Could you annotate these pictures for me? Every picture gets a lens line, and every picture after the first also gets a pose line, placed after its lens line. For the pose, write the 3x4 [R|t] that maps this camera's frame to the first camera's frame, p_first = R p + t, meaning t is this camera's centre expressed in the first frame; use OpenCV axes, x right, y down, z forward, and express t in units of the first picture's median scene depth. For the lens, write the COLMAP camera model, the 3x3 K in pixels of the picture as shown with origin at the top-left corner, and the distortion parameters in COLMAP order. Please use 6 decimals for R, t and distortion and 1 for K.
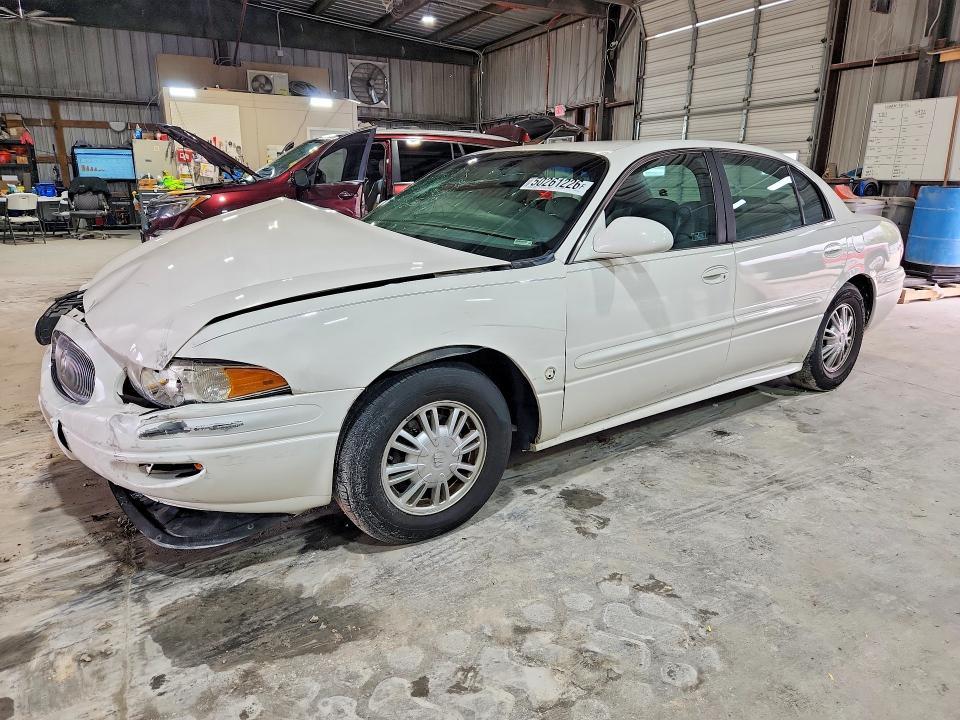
lens RADIAL K [[683.1, 0, 480.0], [0, 683.1, 360.0], [0, 0, 1]] dist [0.067602, -0.065640]
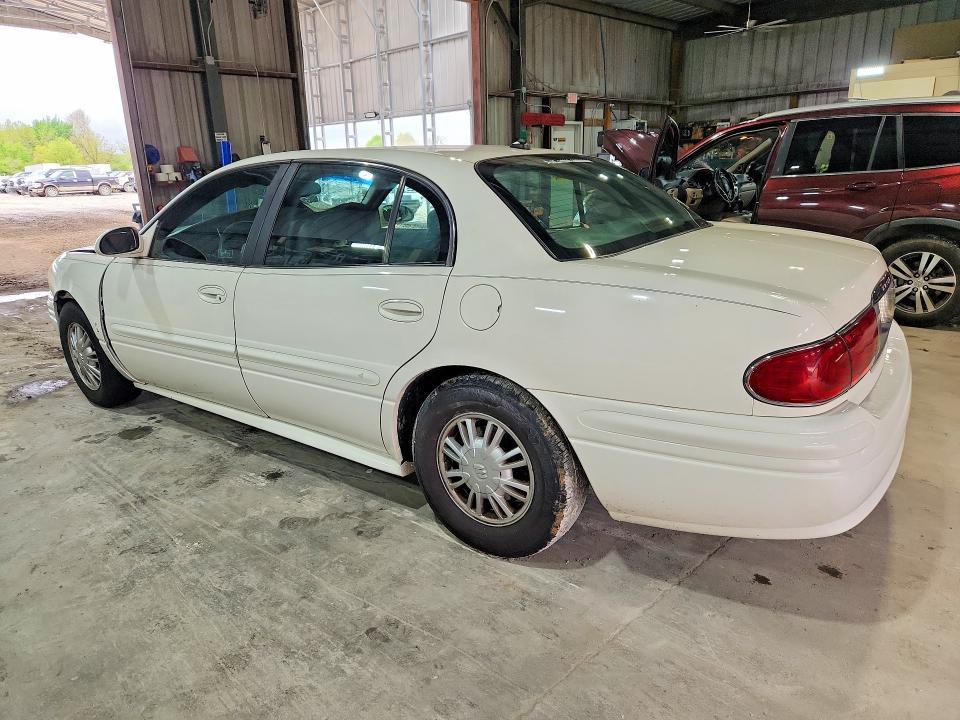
lens RADIAL K [[683.1, 0, 480.0], [0, 683.1, 360.0], [0, 0, 1]] dist [0.067602, -0.065640]
pose [[0.235141, 0.242511, -0.941221, 1.278199], [-0.215075, 0.957350, 0.192935, -0.282824], [0.947867, 0.157066, 0.277270, 1.021763]]
